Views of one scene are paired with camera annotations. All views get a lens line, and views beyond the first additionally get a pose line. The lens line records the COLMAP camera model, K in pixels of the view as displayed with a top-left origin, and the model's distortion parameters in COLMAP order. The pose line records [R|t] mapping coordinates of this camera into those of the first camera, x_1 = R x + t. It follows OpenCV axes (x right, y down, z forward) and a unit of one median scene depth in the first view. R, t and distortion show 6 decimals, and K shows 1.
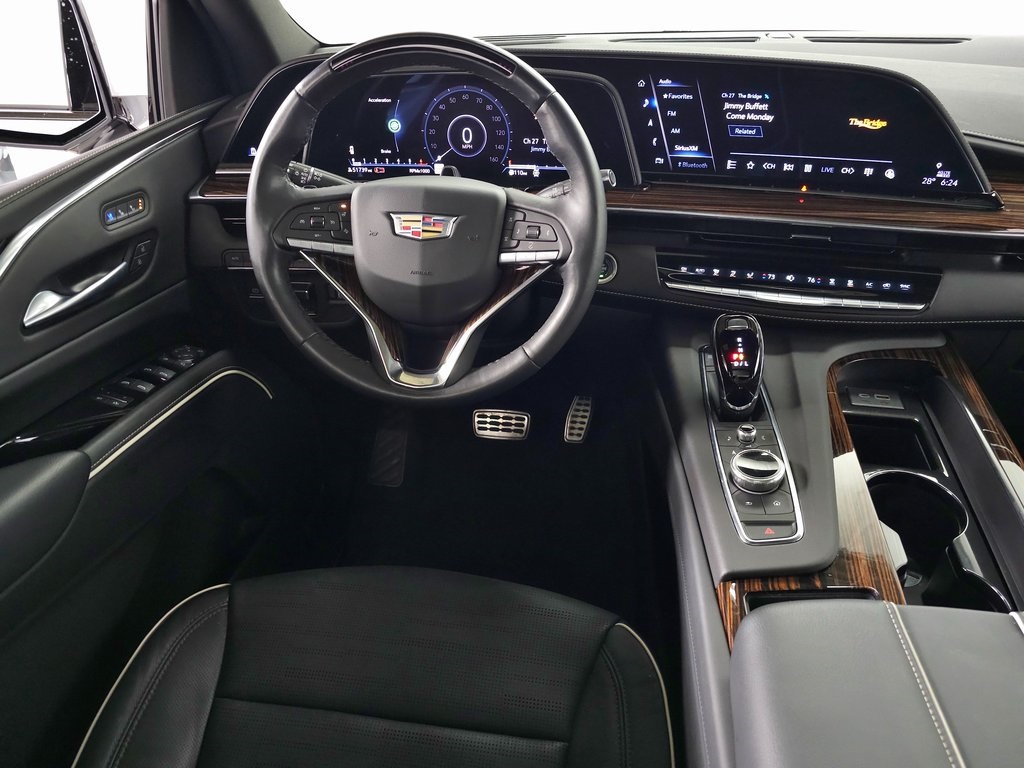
lens RADIAL K [[692.0, 0, 518.3], [0, 692.0, 382.9], [0, 0, 1]] dist [0.035472, -0.042307]
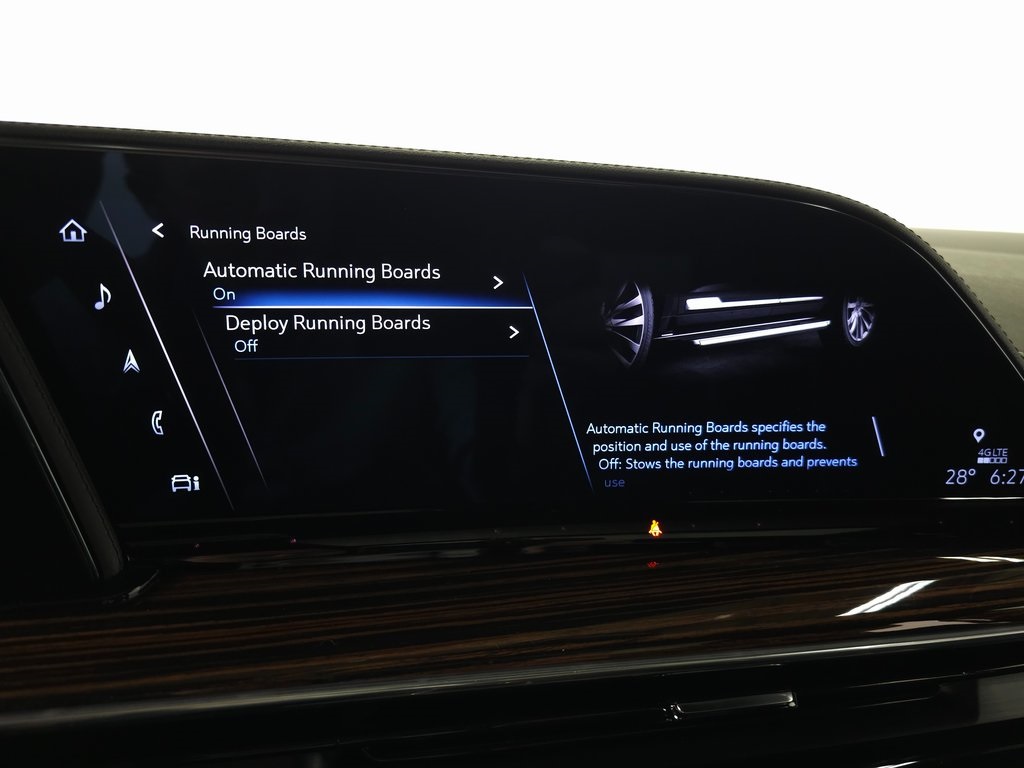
lens RADIAL K [[692.0, 0, 516.0], [0, 692.0, 386.0], [0, 0, 1]] dist [0.035472, -0.042307]
pose [[0.897832, -0.060924, 0.436103, 0.221043], [0.197659, 0.940758, -0.275508, -0.274530], [-0.393482, 0.333560, 0.856685, 0.749525]]
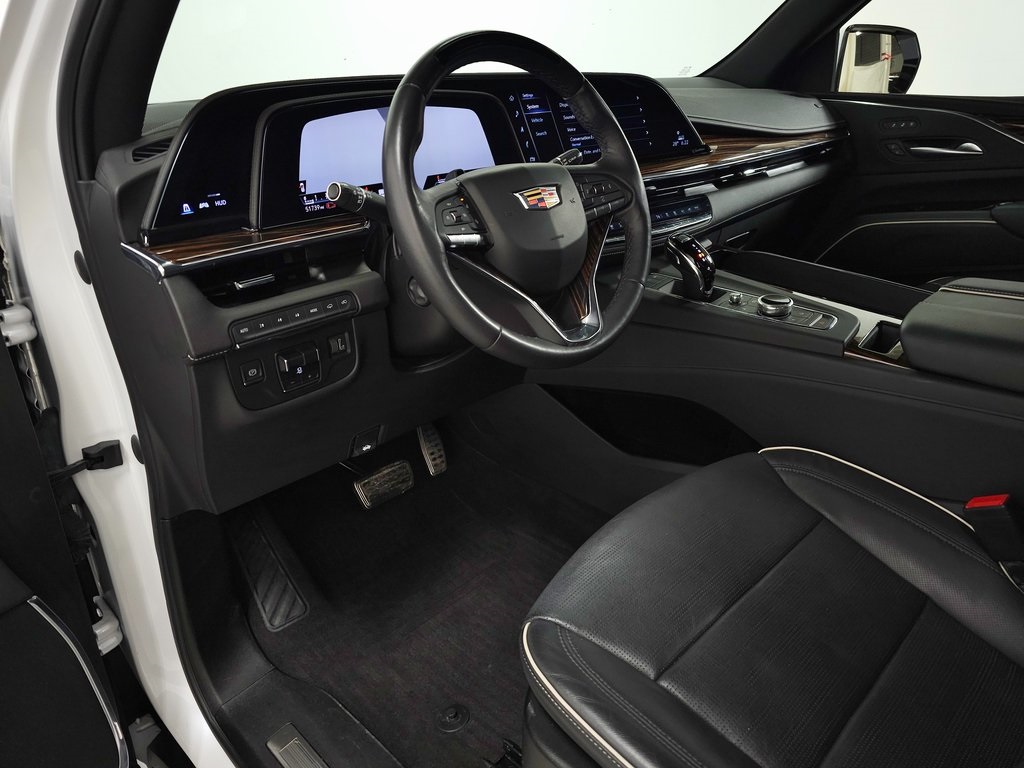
lens RADIAL K [[692.0, 0, 517.7], [0, 692.0, 385.9], [0, 0, 1]] dist [0.035472, -0.042307]
pose [[0.607666, -0.330177, 0.722305, -0.911876], [0.447579, 0.893673, 0.031970, -0.012768], [-0.656060, 0.303861, 0.690835, 0.315131]]
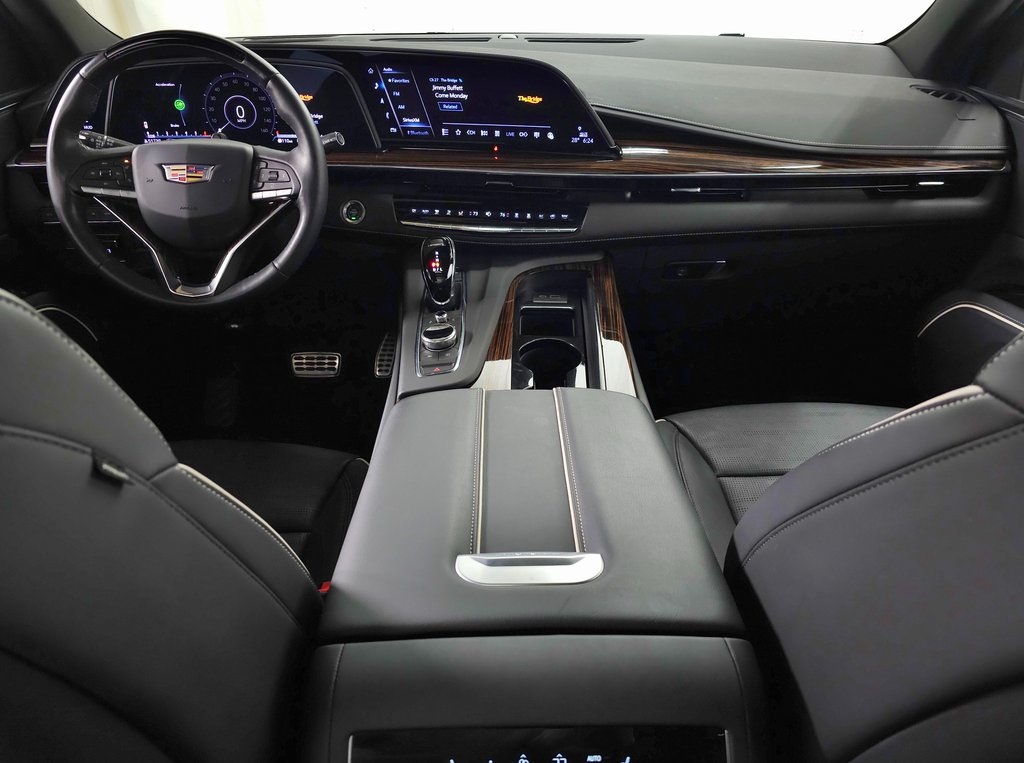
lens RADIAL K [[692.0, 0, 515.2], [0, 692.0, 382.8], [0, 0, 1]] dist [0.035472, -0.042307]
pose [[0.988879, -0.061140, 0.135575, 0.244253], [0.062285, 0.998049, -0.004222, 0.193076], [-0.135052, 0.012619, 0.990758, -0.357683]]
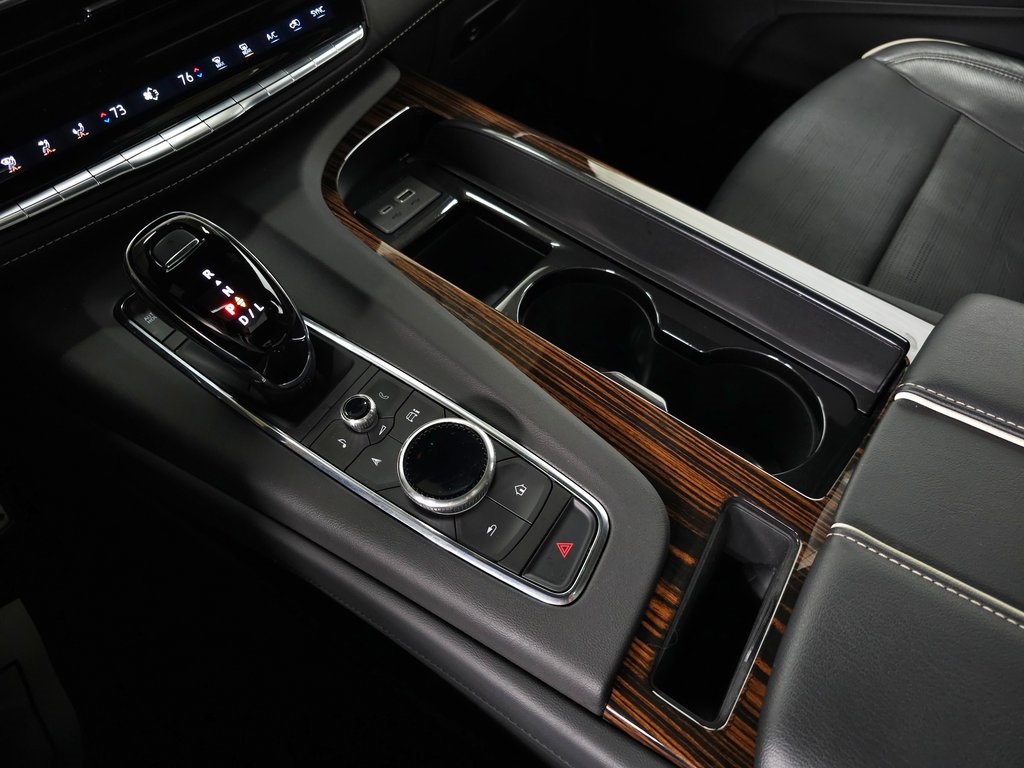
lens RADIAL K [[692.0, 0, 508.4], [0, 692.0, 386.0], [0, 0, 1]] dist [0.035472, -0.042307]
pose [[0.484511, -0.703007, 0.520606, 0.112620], [0.521352, 0.709941, 0.473472, -0.108078], [-0.702454, 0.042017, 0.710488, 0.487922]]
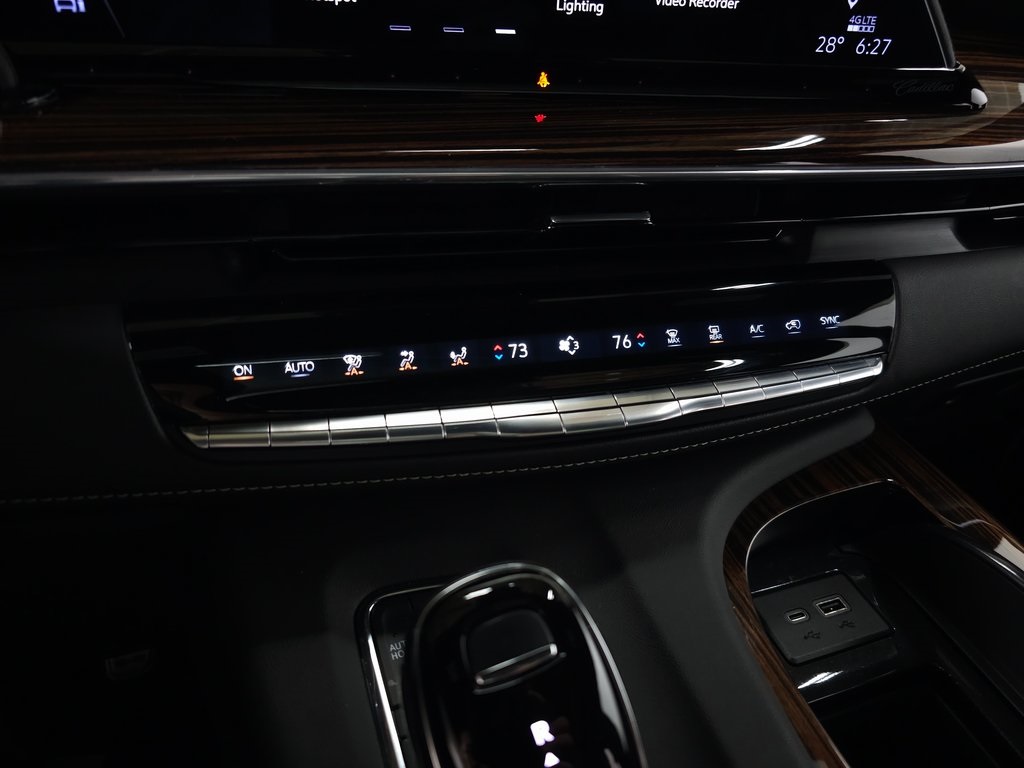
lens RADIAL K [[692.0, 0, 506.9], [0, 692.0, 371.9], [0, 0, 1]] dist [0.035472, -0.042307]
pose [[0.859204, -0.209781, 0.466648, 0.210052], [0.202821, 0.977004, 0.065772, -0.170216], [-0.469715, 0.038135, 0.881994, 0.734229]]
